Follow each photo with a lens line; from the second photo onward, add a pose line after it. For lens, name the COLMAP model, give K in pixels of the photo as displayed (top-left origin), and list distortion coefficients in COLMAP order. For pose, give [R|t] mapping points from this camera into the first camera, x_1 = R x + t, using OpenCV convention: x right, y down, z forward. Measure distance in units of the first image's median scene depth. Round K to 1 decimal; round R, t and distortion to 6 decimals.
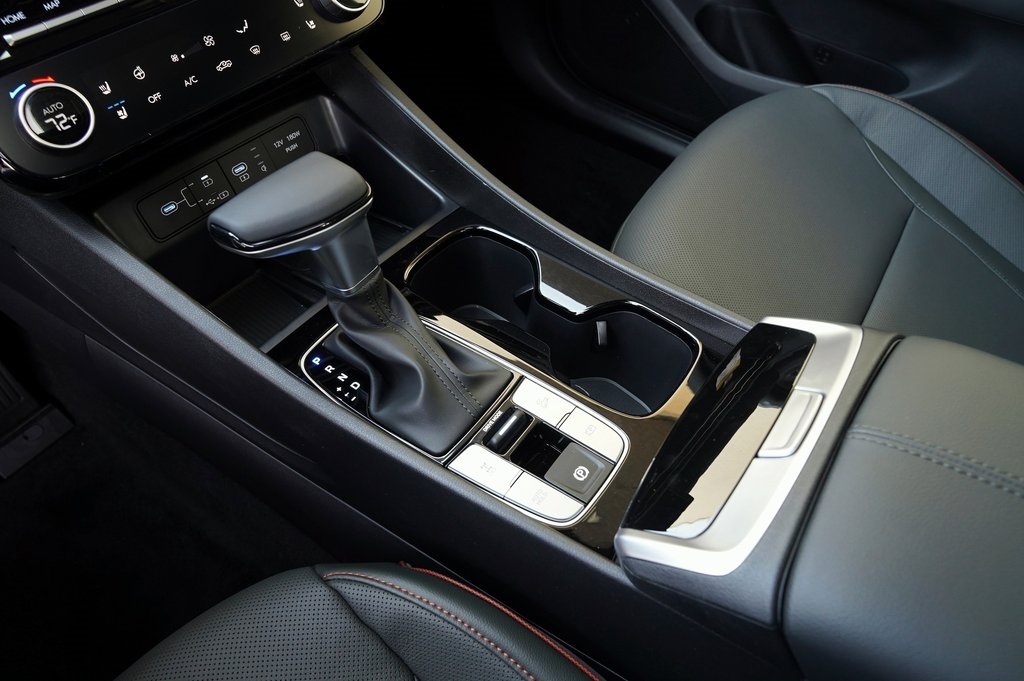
lens RADIAL K [[709.8, 0, 512.8], [0, 709.8, 336.7], [0, 0, 1]] dist [-0.128688, 0.092079]
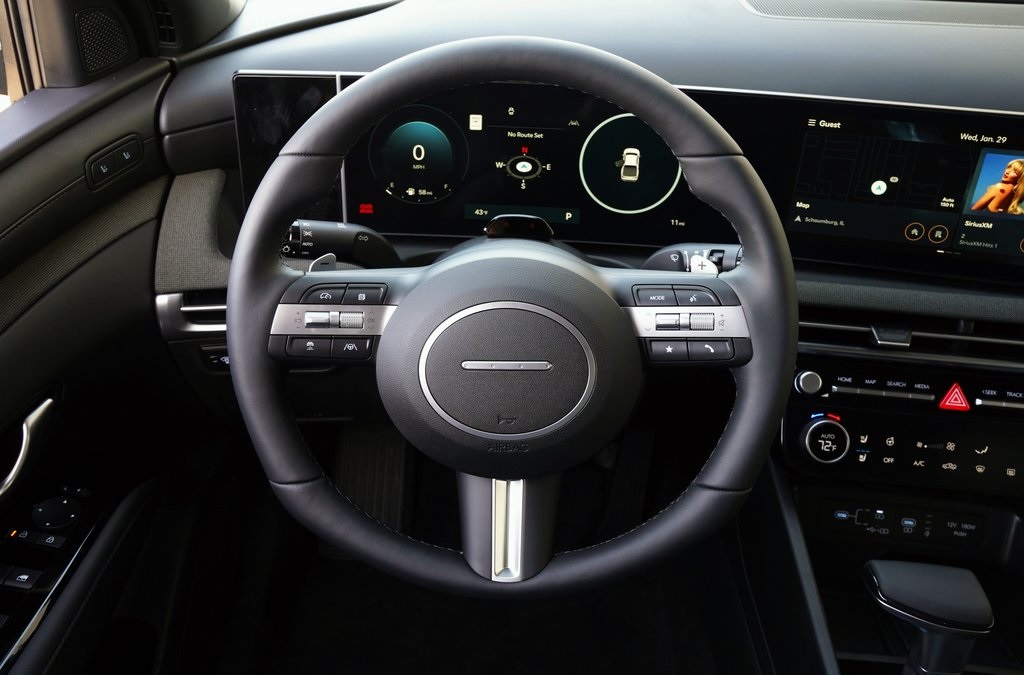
lens RADIAL K [[837.4, 0, 512.0], [0, 837.4, 337.5], [0, 0, 1]] dist [-0.080644, 0.112279]
pose [[0.542756, 0.459621, -0.702969, 0.121463], [-0.656633, 0.754081, -0.013942, -0.010300], [0.523688, 0.469160, 0.711084, -0.676936]]
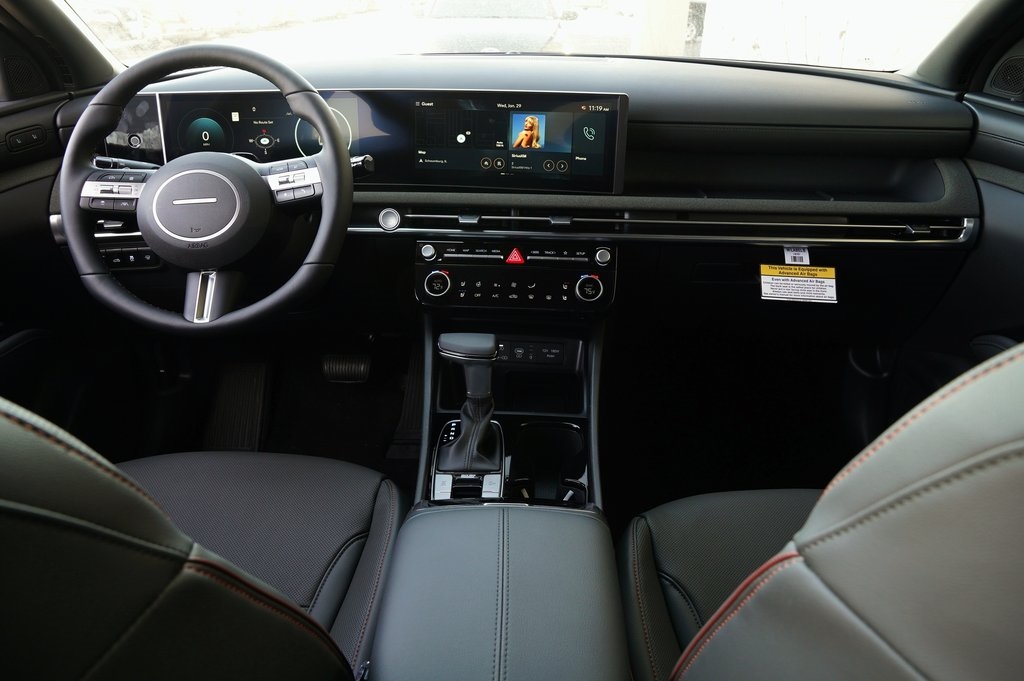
lens RADIAL K [[709.8, 0, 512.8], [0, 709.8, 336.7], [0, 0, 1]] dist [-0.128688, 0.092079]
pose [[0.574255, 0.336430, -0.746355, 1.307165], [-0.623096, 0.770942, -0.131906, 0.000679], [0.531019, 0.540799, 0.652346, -0.401312]]
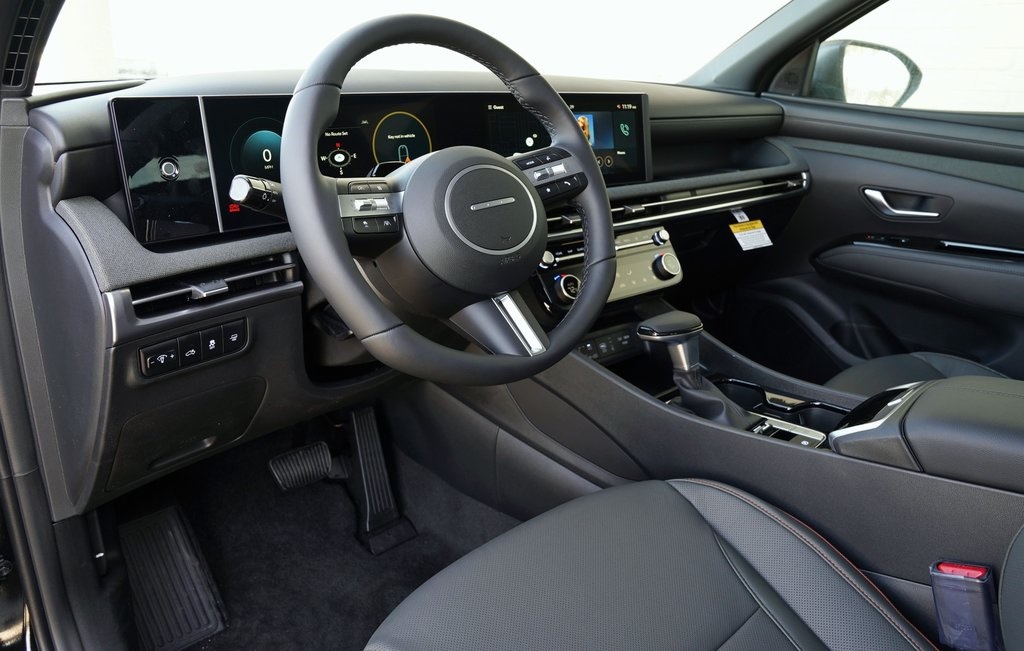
lens RADIAL K [[732.0, 0, 512.0], [0, 732.0, 325.5], [0, 0, 1]] dist [-0.123565, 0.086715]
pose [[0.985021, 0.042251, -0.167178, -0.373847], [-0.124364, 0.845657, -0.519035, 0.995131], [0.119445, 0.532051, 0.838245, -0.966382]]
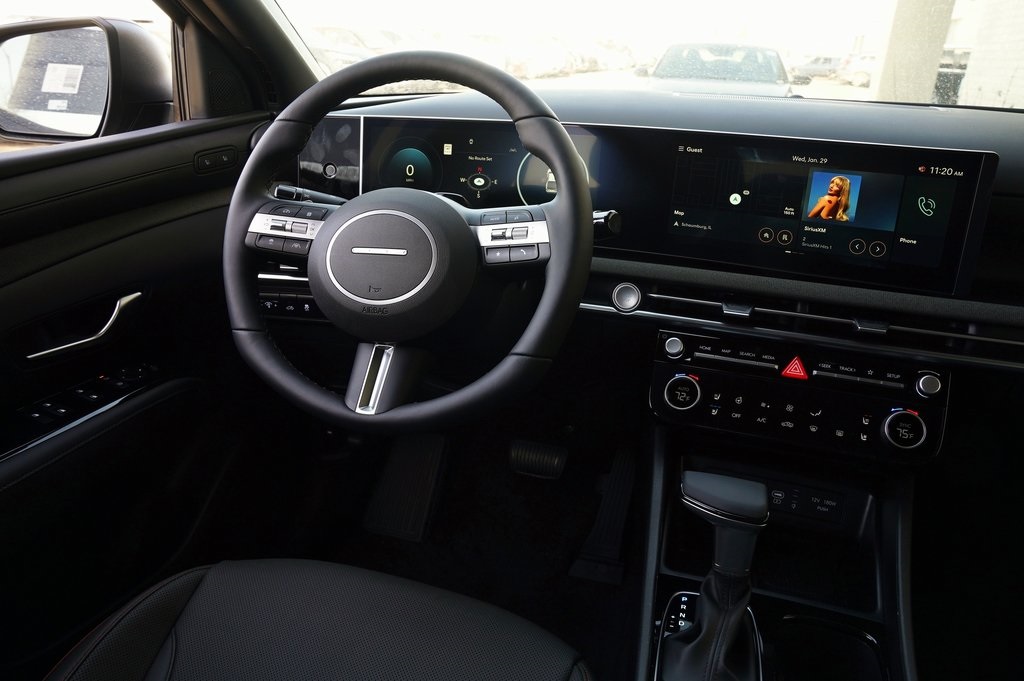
lens RADIAL K [[709.8, 0, 512.8], [0, 709.8, 336.7], [0, 0, 1]] dist [-0.128688, 0.092079]
pose [[0.318357, 0.329332, -0.888926, 0.712761], [-0.735716, 0.677173, -0.012606, -0.055326], [0.597805, 0.658010, 0.457878, -0.216707]]
